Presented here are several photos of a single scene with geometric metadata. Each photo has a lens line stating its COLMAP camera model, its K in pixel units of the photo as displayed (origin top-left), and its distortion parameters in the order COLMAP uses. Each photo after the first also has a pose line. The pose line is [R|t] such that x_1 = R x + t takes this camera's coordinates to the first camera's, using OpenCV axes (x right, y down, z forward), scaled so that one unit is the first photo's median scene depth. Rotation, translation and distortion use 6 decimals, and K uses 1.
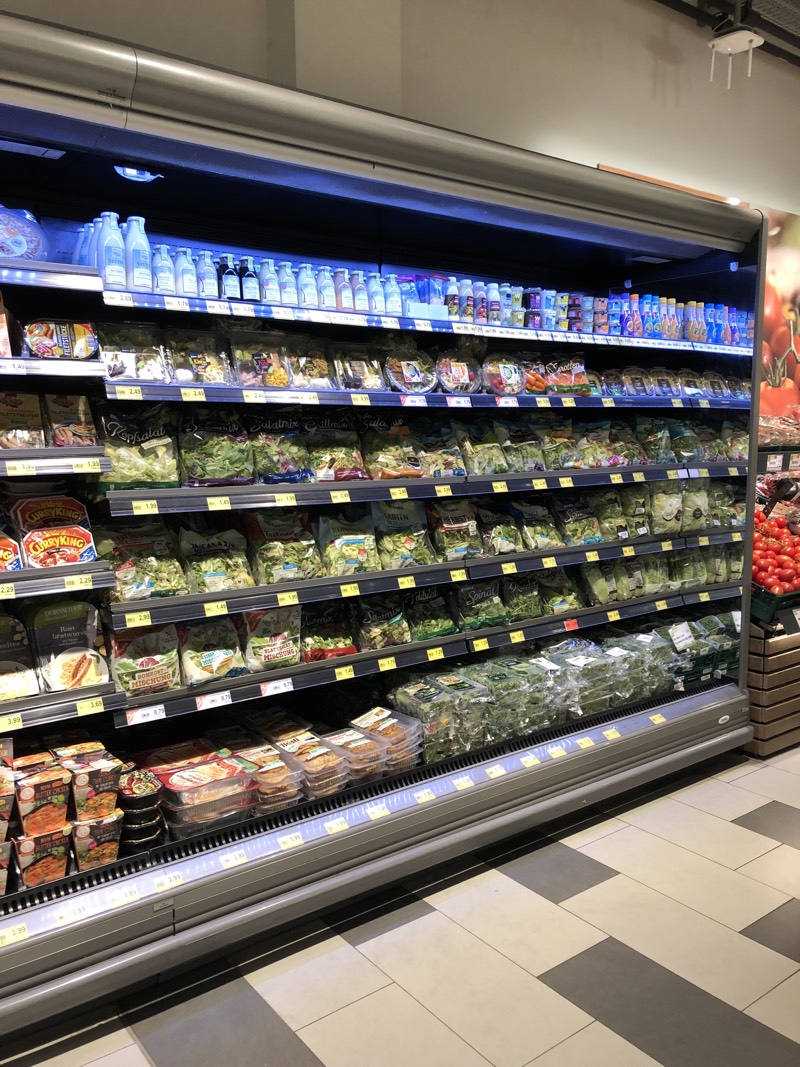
lens RADIAL K [[871.6, 0, 397.7], [0, 871.6, 530.6], [0, 0, 1]] dist [0.030915, -0.015285]
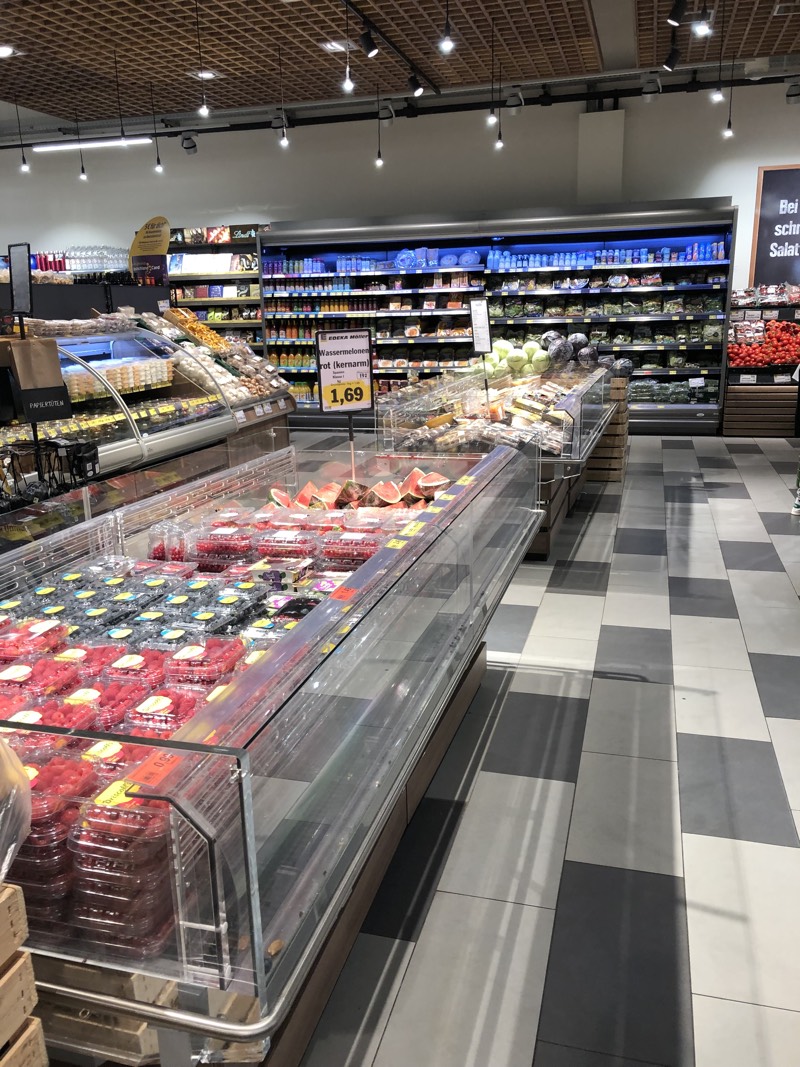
lens RADIAL K [[871.6, 0, 400.4], [0, 871.6, 533.3], [0, 0, 1]] dist [0.030915, -0.015285]
pose [[0.614897, 0.189676, -0.765457, 1.978717], [-0.073336, 0.980192, 0.183974, 0.158071], [0.785190, -0.056989, 0.616627, -1.377188]]
